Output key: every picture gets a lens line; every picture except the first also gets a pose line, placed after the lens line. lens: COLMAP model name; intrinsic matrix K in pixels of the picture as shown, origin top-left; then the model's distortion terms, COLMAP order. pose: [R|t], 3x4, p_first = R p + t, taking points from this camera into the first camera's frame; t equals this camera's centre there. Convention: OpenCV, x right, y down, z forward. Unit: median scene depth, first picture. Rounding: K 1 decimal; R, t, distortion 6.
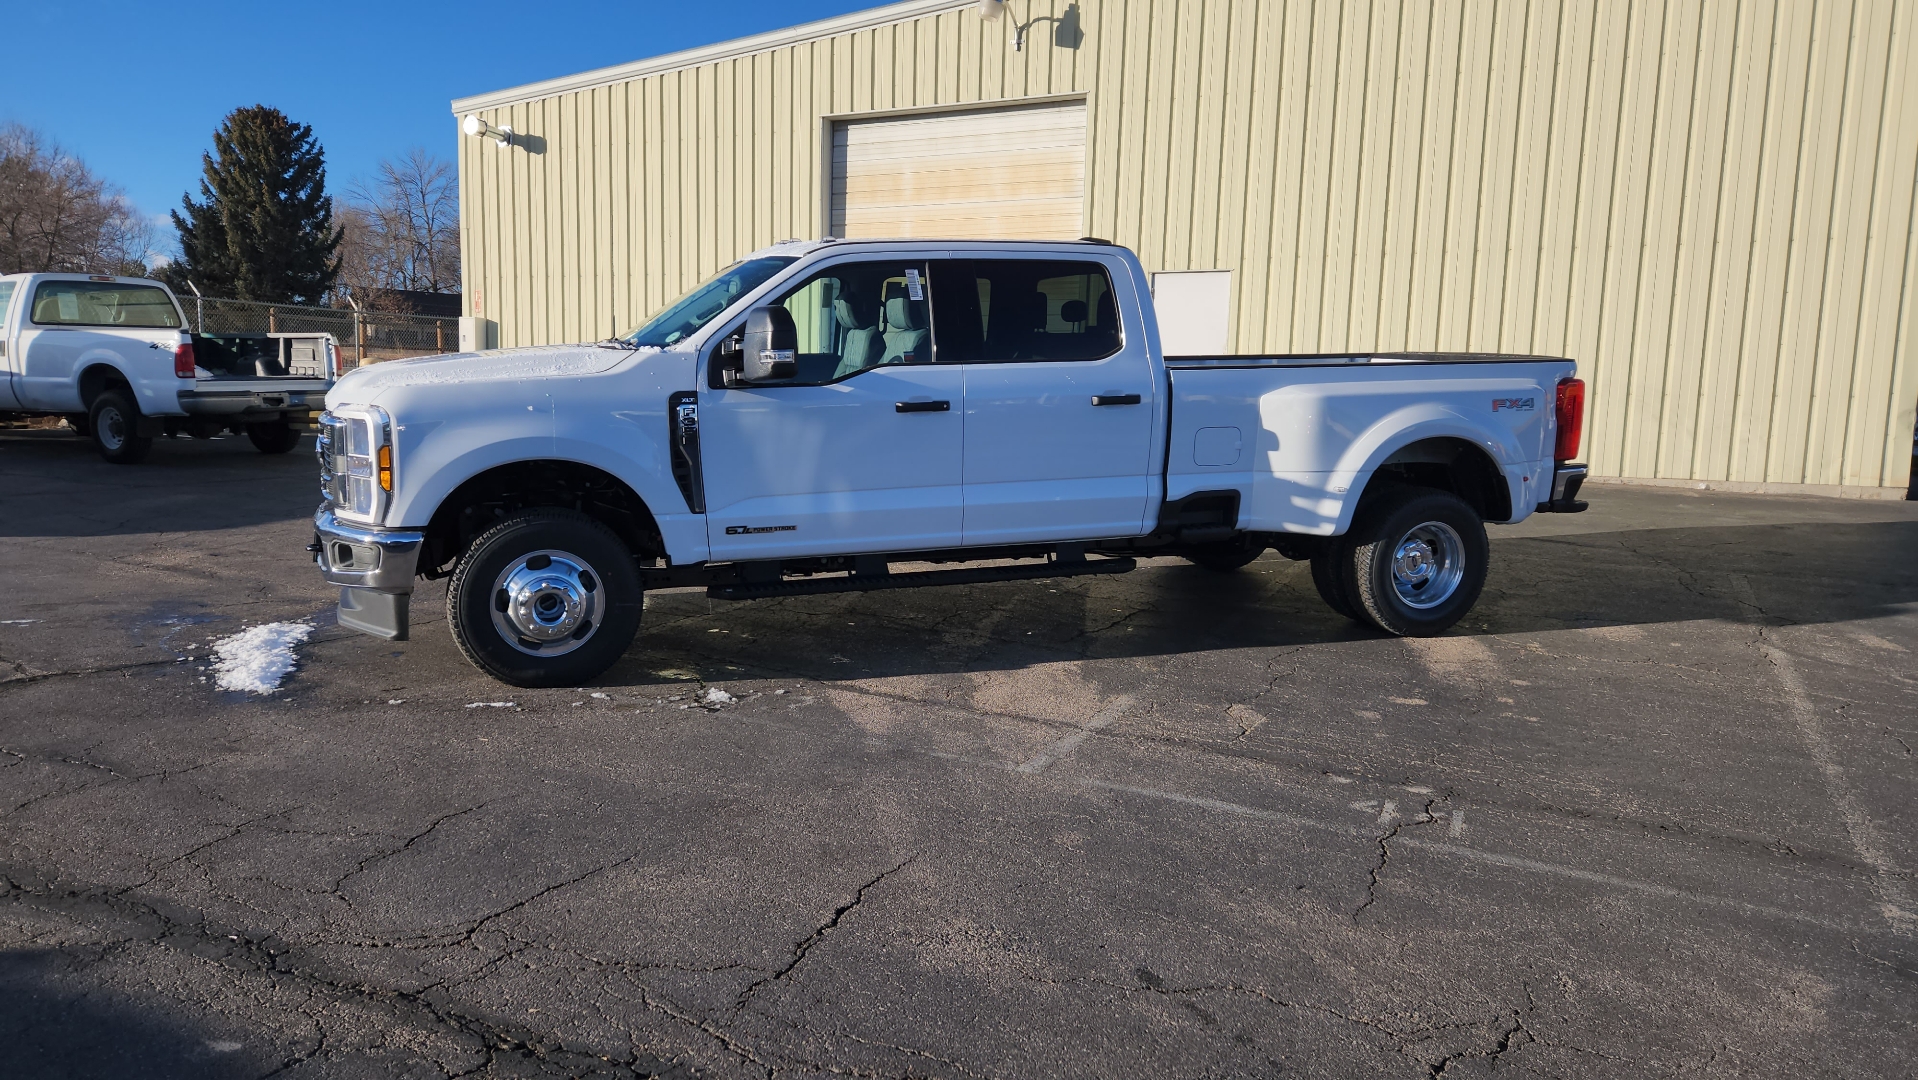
lens RADIAL K [[1194.6, 0, 968.7], [0, 1194.6, 541.9], [0, 0, 1]] dist [0.070997, -0.048958]
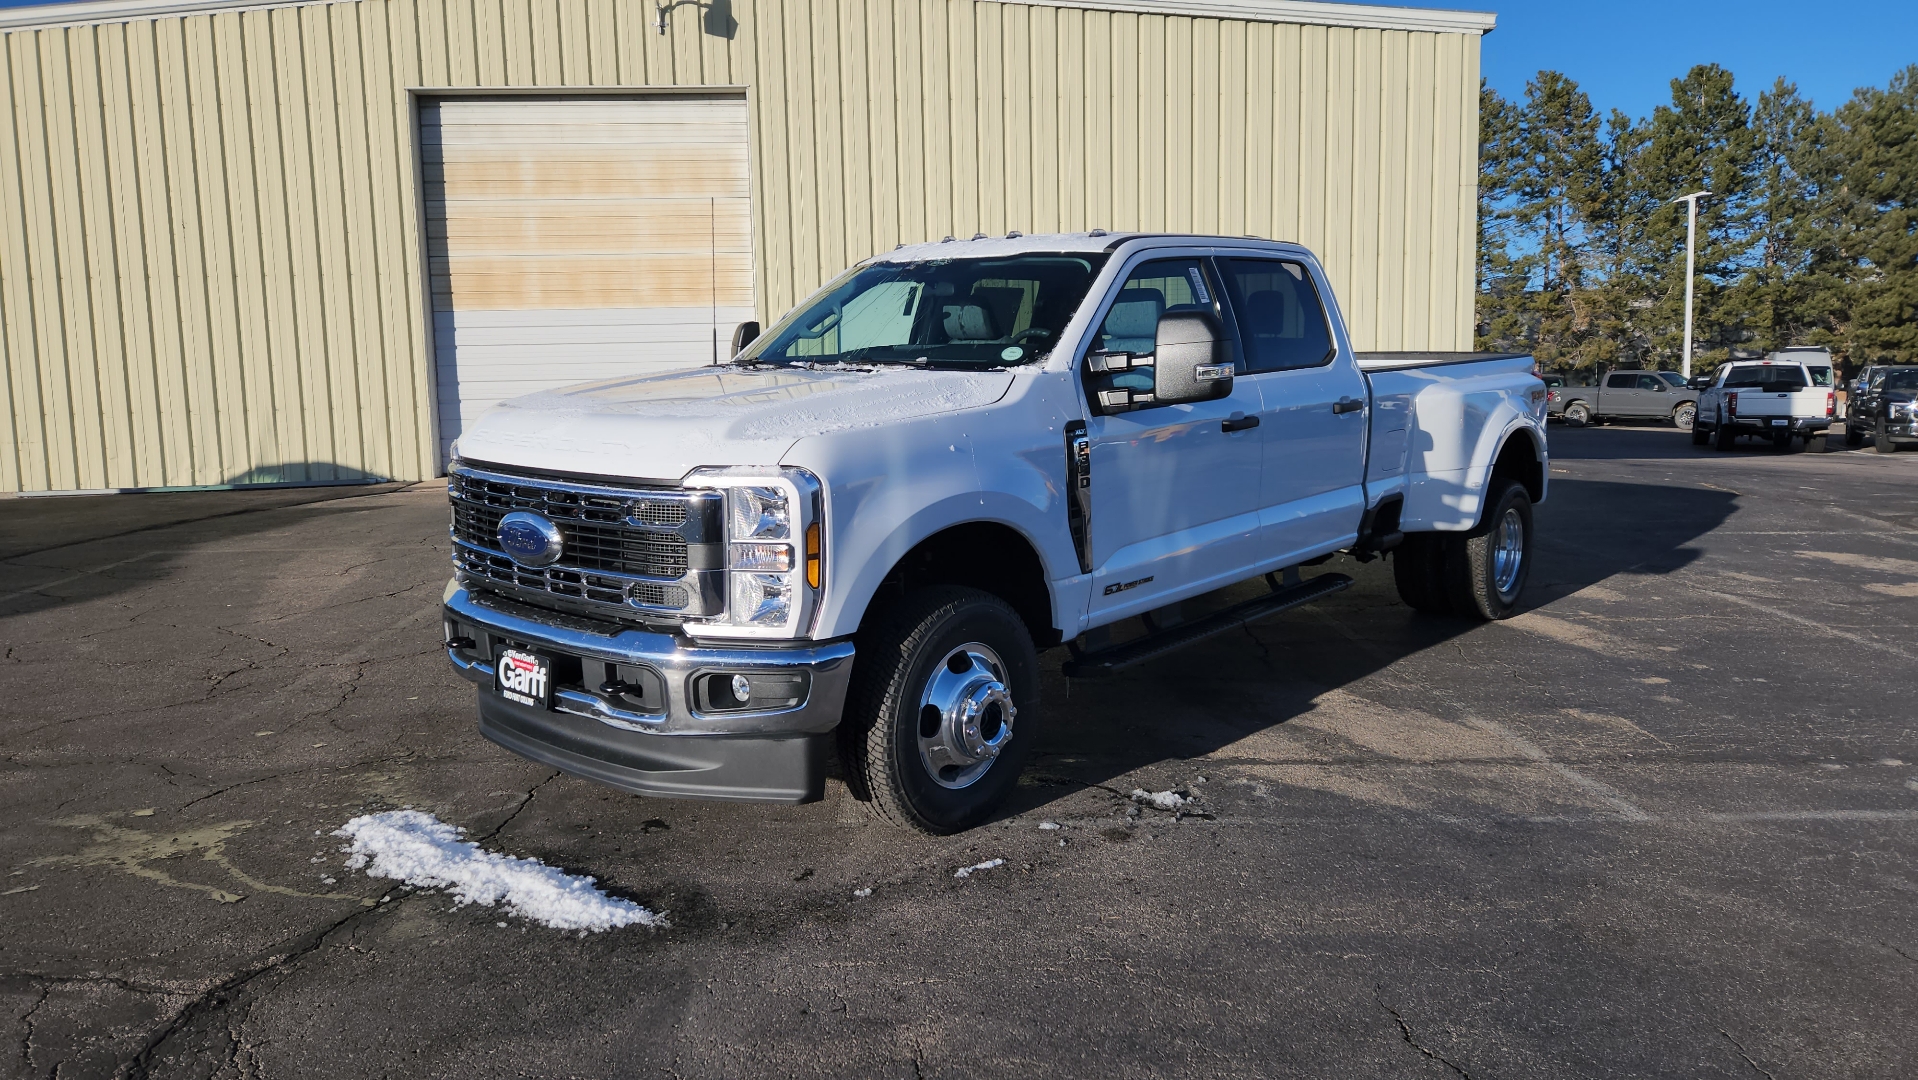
lens RADIAL K [[1199.2, 0, 921.0], [0, 1199.2, 527.1], [0, 0, 1]] dist [0.068025, -0.046522]
pose [[0.890994, -0.089364, 0.445133, -0.574420], [0.098069, 0.995173, 0.003491, -0.057679], [-0.443297, 0.040543, 0.895457, 0.286785]]
